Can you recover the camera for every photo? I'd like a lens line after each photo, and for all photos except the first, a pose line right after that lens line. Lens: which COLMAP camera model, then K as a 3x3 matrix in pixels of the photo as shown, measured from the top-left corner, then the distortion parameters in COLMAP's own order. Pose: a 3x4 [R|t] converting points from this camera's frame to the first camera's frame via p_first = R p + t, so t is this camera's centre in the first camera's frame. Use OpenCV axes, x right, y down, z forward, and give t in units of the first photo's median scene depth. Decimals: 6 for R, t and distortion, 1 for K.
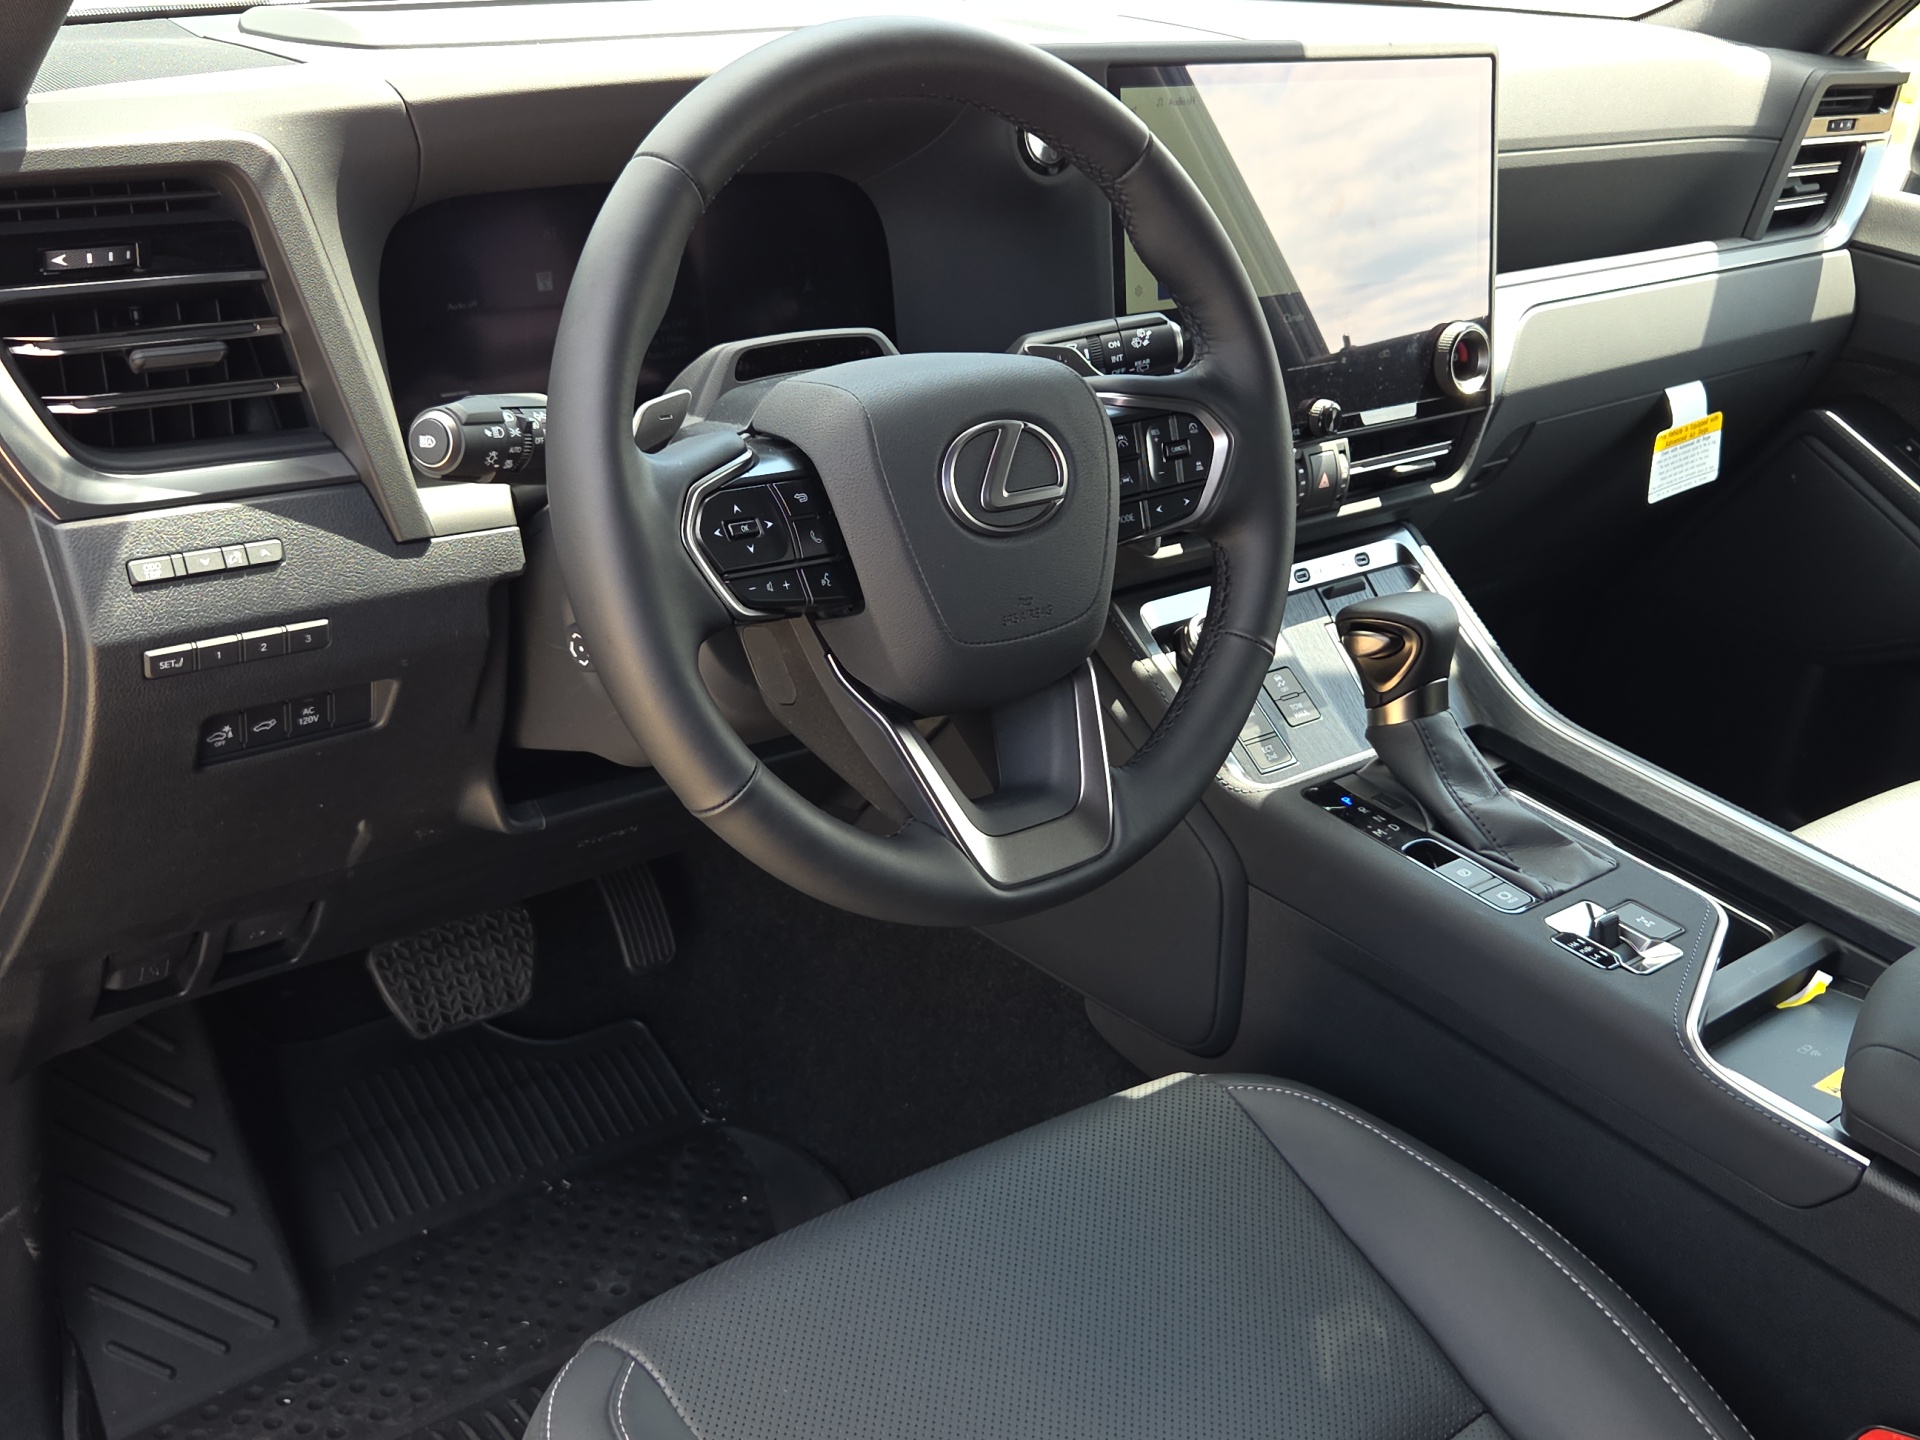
lens RADIAL K [[2066.2, 0, 962.2], [0, 2066.2, 708.9], [0, 0, 1]] dist [0.000827, 0.000000]
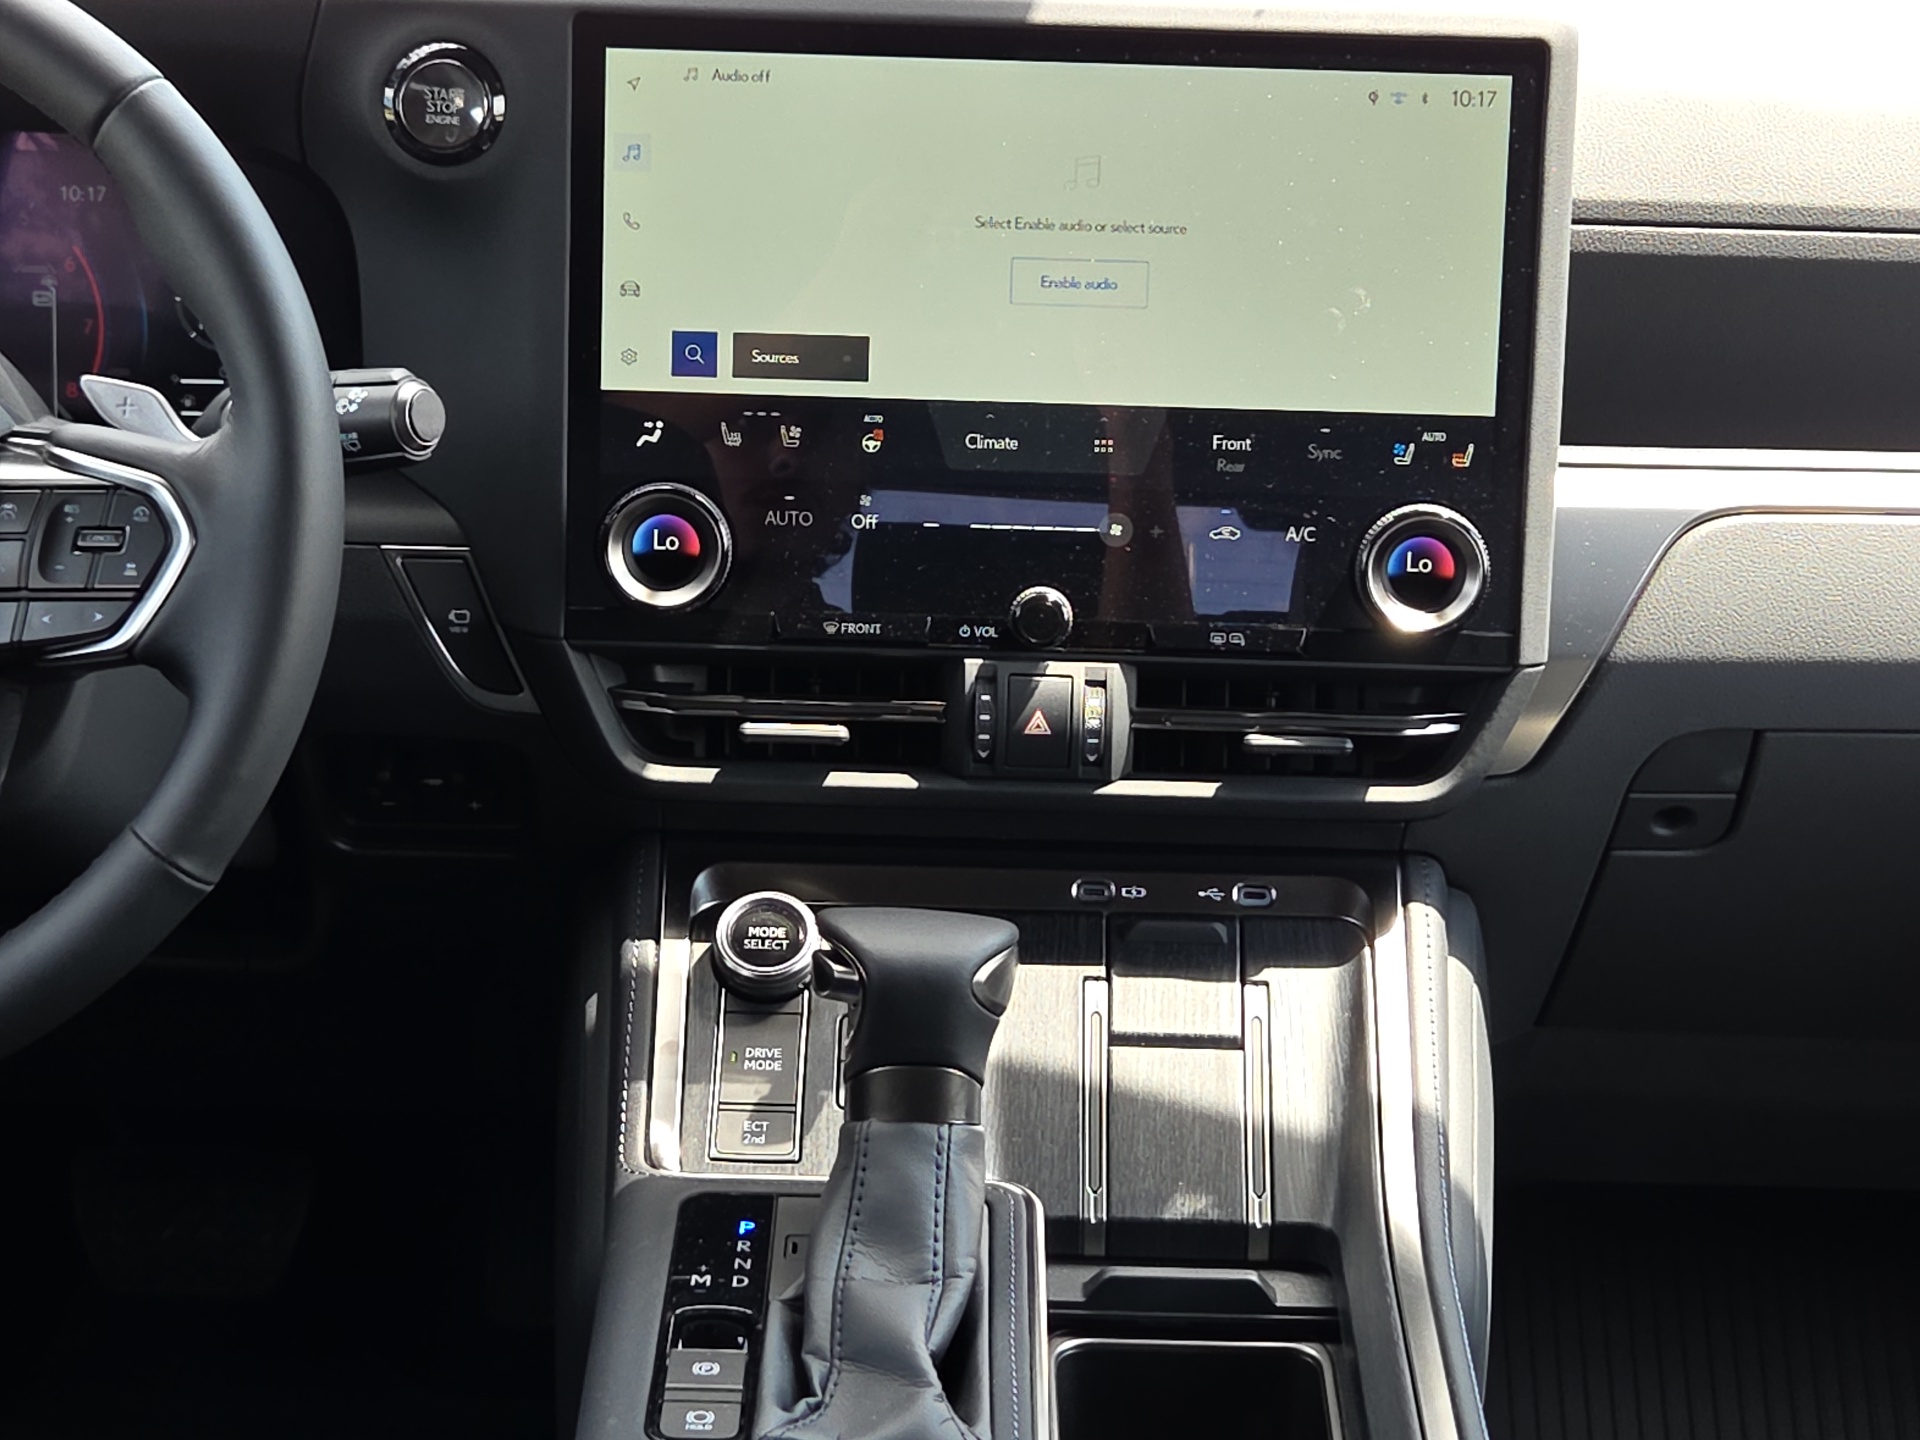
lens RADIAL K [[3406.2, 0, 960.0], [0, 3406.2, 691.3], [0, 0, 1]] dist [0.033125, 0.000000]
pose [[0.757846, 0.155747, -0.633571, 0.813802], [-0.238148, 0.970121, -0.046381, -0.072671], [0.607416, 0.186033, 0.772293, 0.247684]]
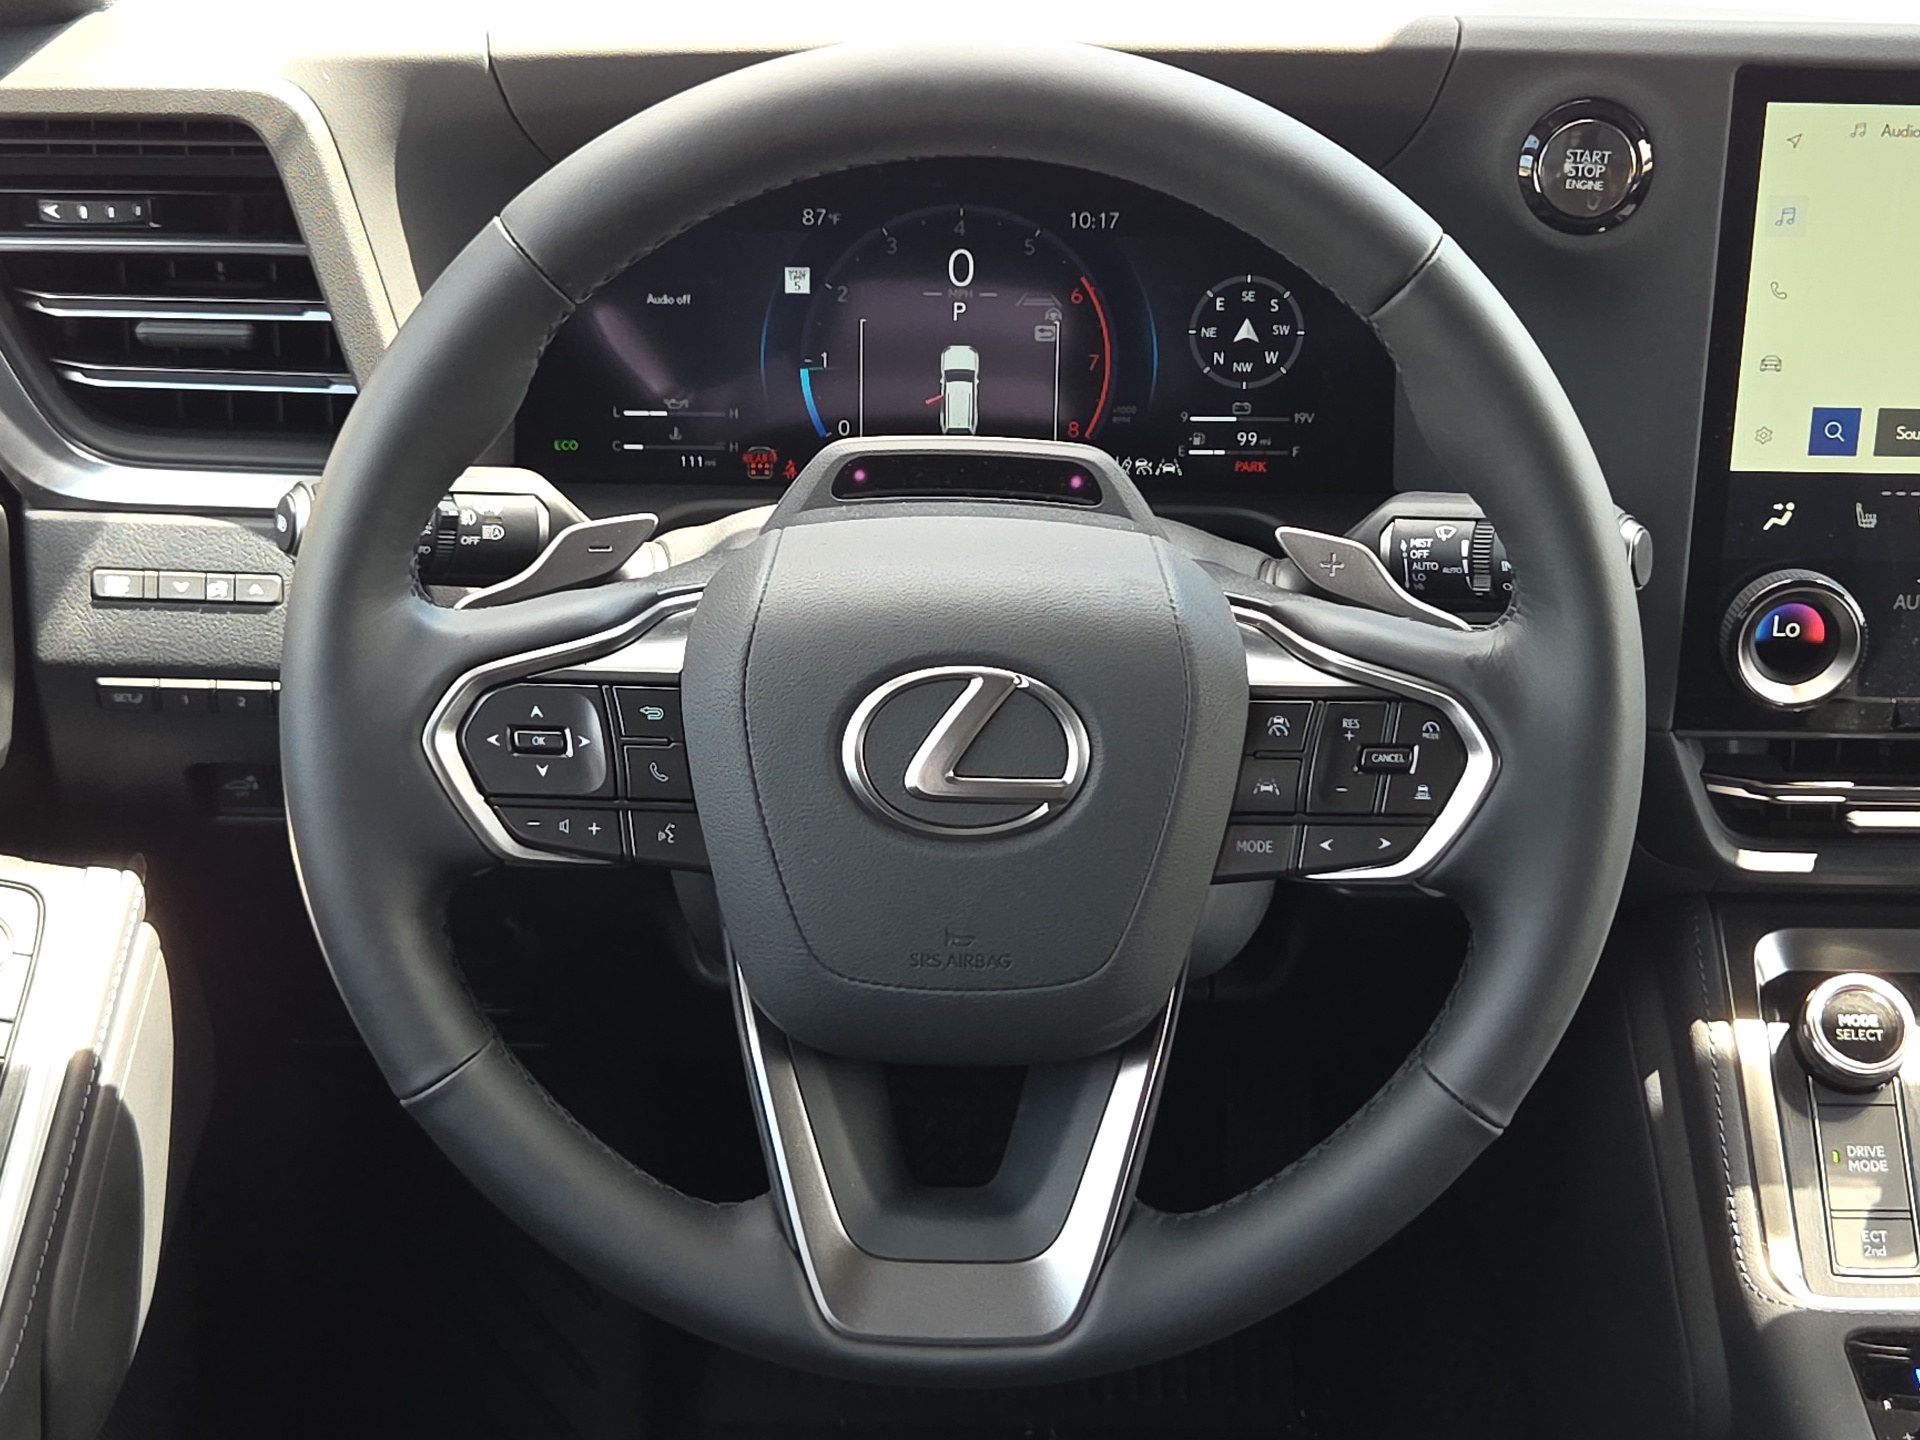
lens RADIAL K [[3122.1, 0, 979.0], [0, 3122.1, 684.9], [0, 0, 1]] dist [0.009284, 0.000000]
pose [[0.775241, 0.256731, -0.577140, 0.424950], [-0.227525, 0.965843, 0.124017, -0.184097], [0.589265, 0.035171, 0.807174, 0.139931]]
